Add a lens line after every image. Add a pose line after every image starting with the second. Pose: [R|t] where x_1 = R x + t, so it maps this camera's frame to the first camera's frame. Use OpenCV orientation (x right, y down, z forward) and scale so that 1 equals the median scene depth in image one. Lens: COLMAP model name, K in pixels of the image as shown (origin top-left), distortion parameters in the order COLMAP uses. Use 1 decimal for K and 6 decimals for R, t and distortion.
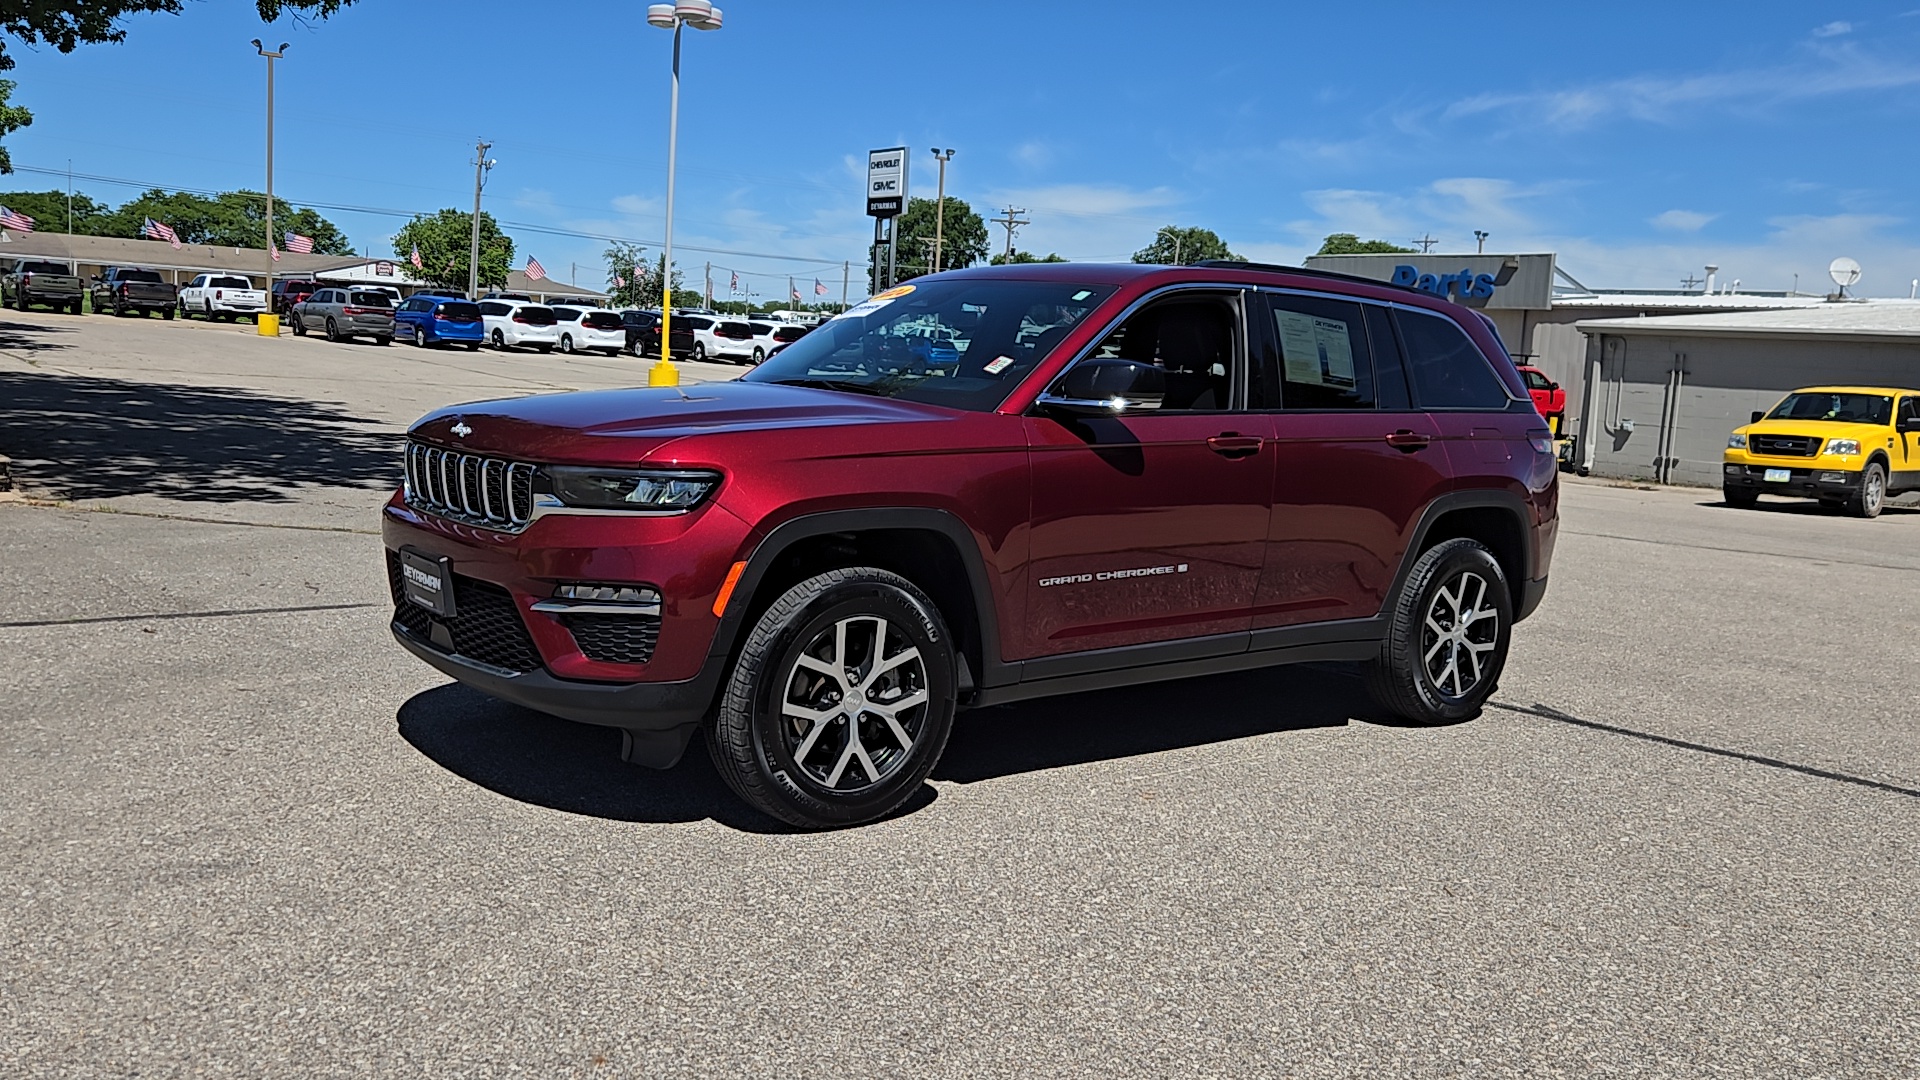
lens RADIAL K [[1596.6, 0, 960.0], [0, 1596.6, 540.0], [0, 0, 1]] dist [0.000463, -0.018496]
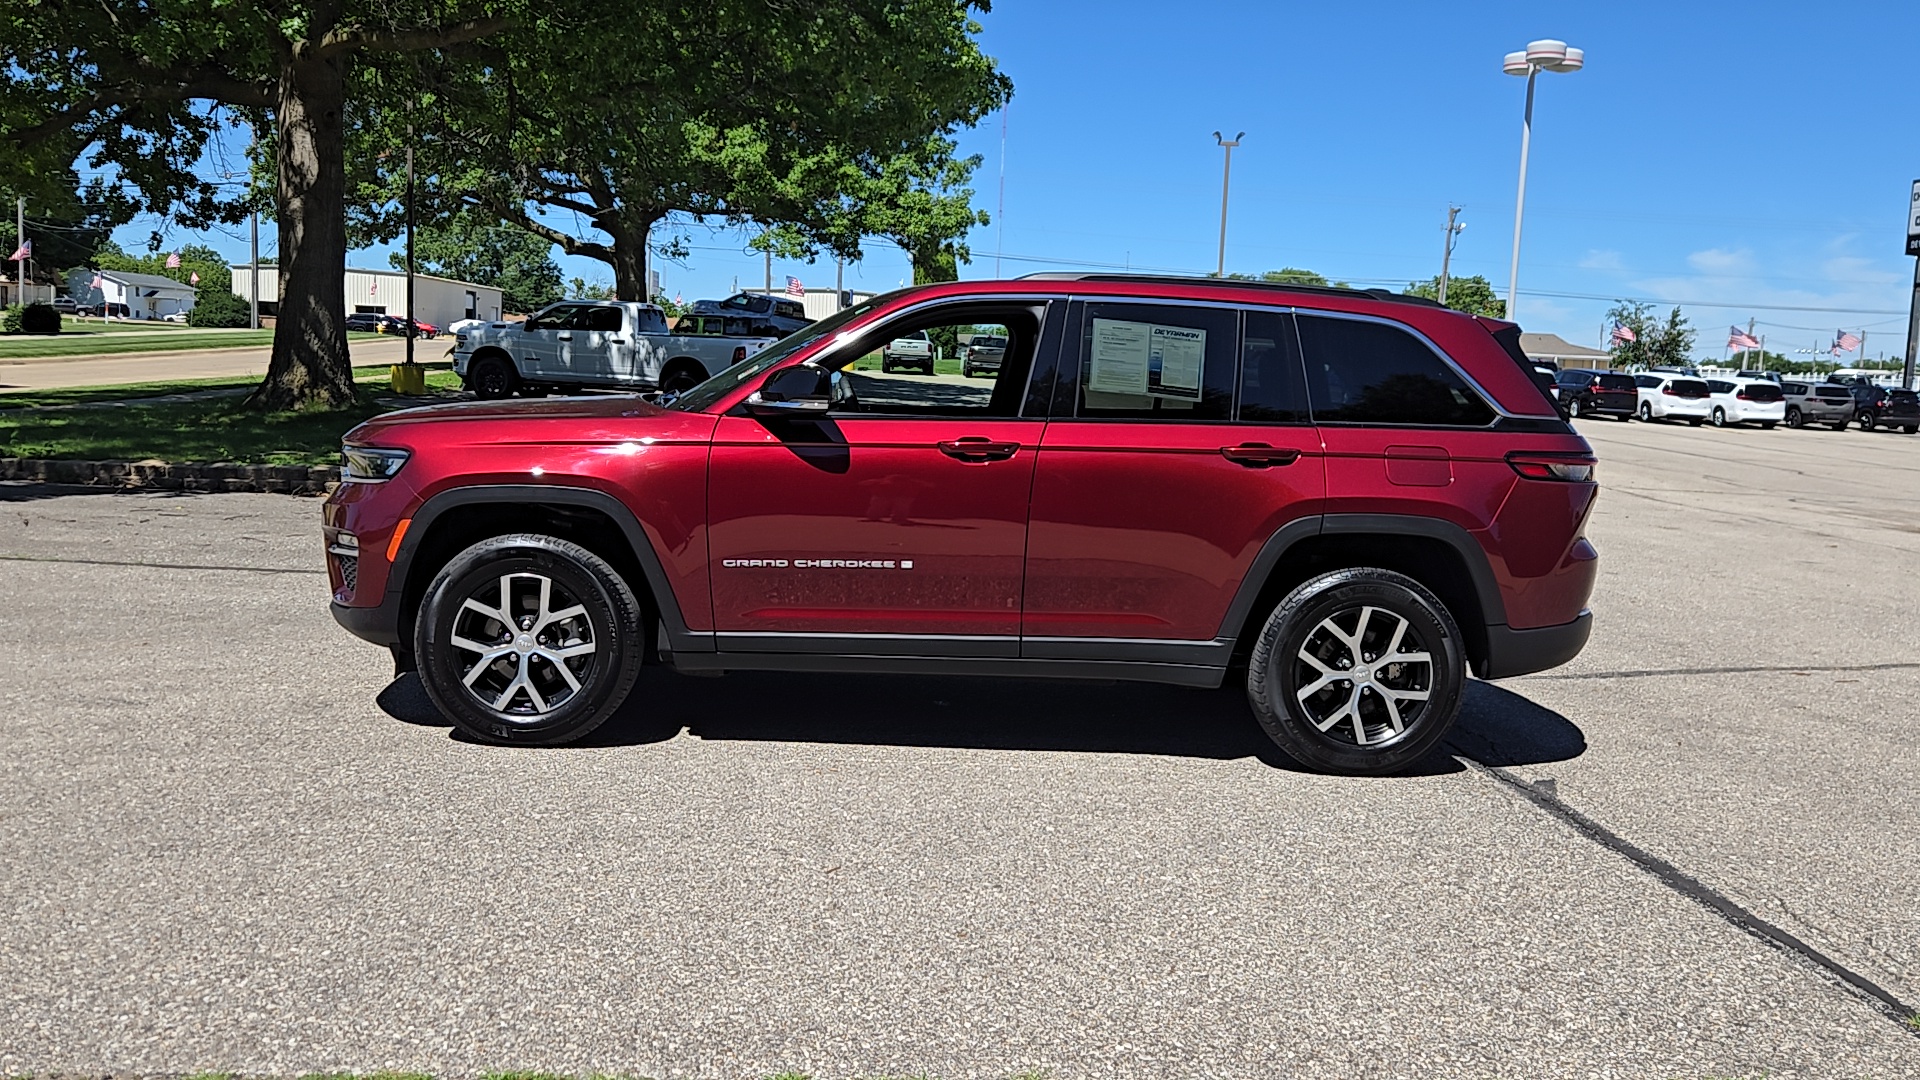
lens RADIAL K [[1594.0, 0, 960.0], [0, 1594.0, 540.0], [0, 0, 1]] dist [0.021320, -0.012295]
pose [[0.805181, 0.043477, -0.591433, 0.708730], [-0.067910, 0.997508, -0.019125, 0.017223], [0.589128, 0.055563, 0.806127, 0.156223]]
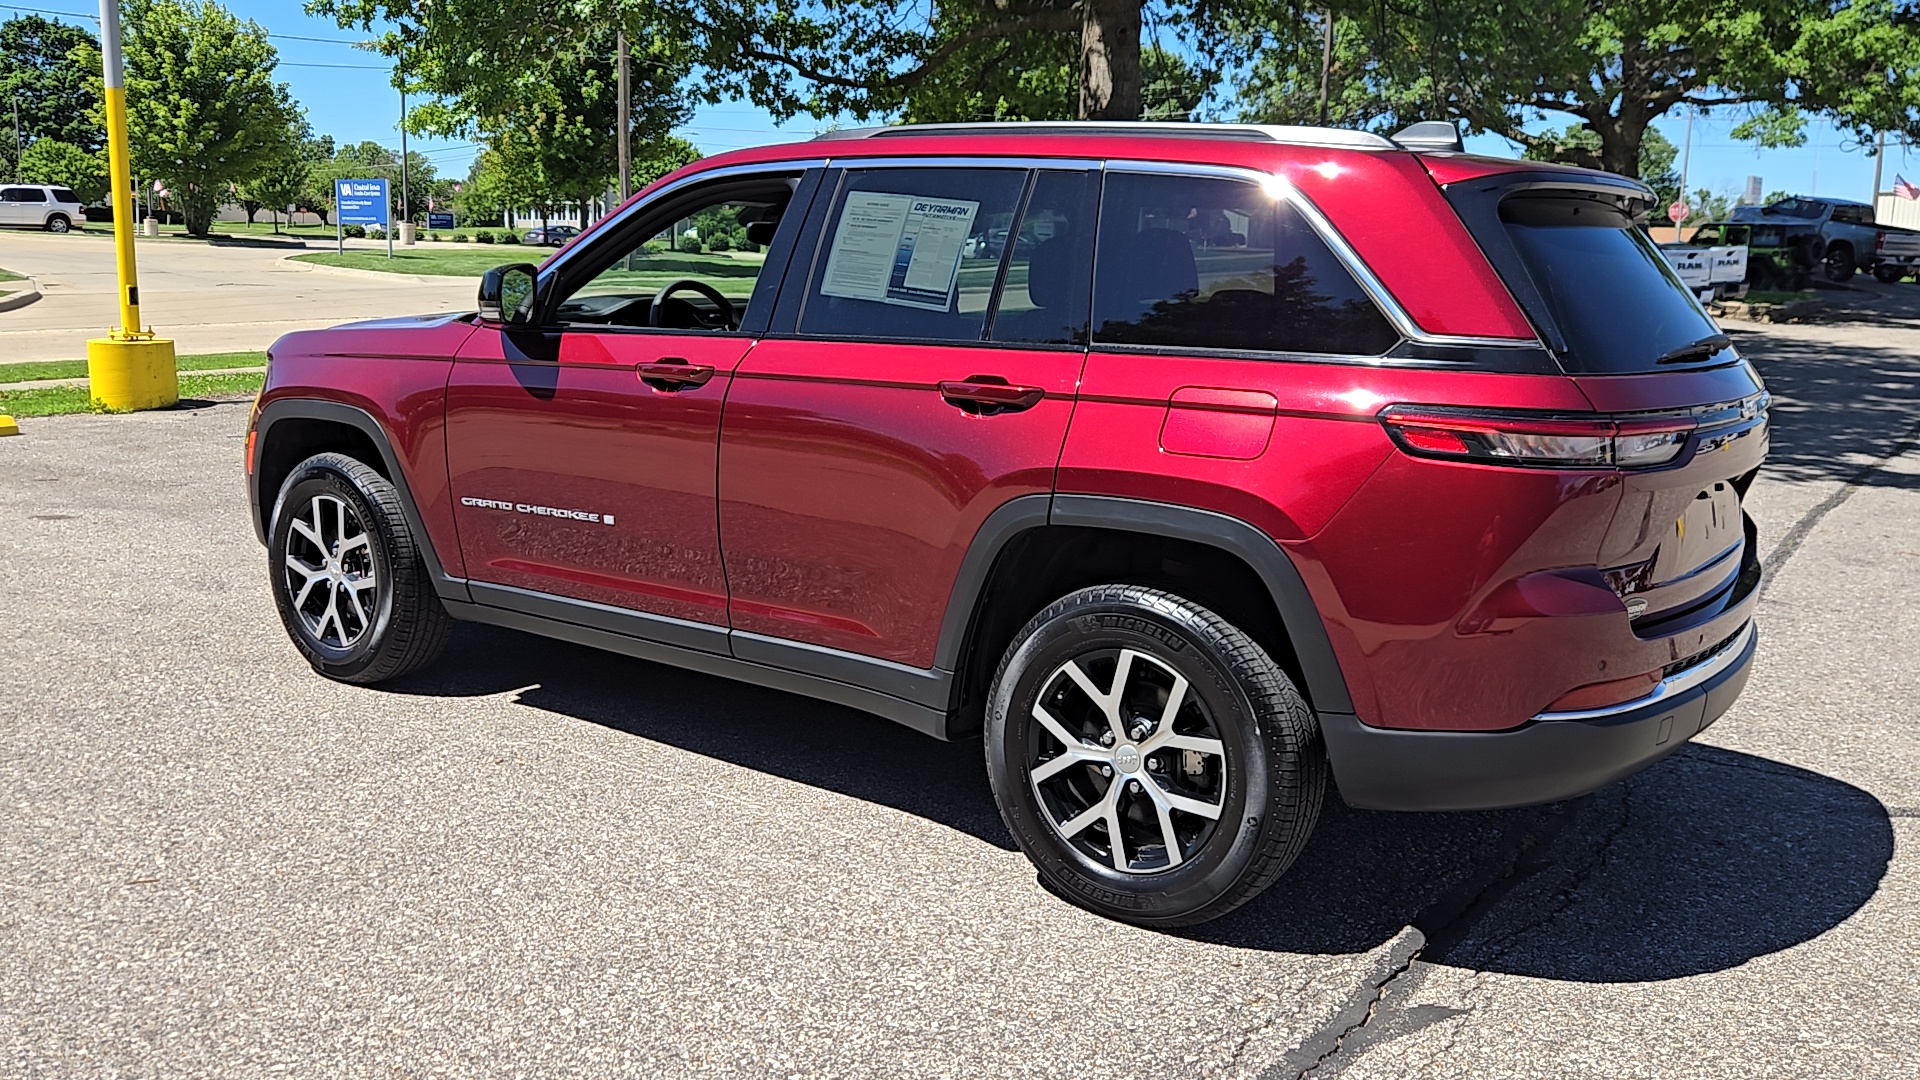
lens RADIAL K [[1594.0, 0, 960.0], [0, 1594.0, 540.0], [0, 0, 1]] dist [0.021320, -0.012295]
pose [[0.260918, 0.124459, -0.957304, 0.877085], [-0.123767, 0.987783, 0.094689, -0.064977], [0.957394, 0.093777, 0.273135, 0.853678]]
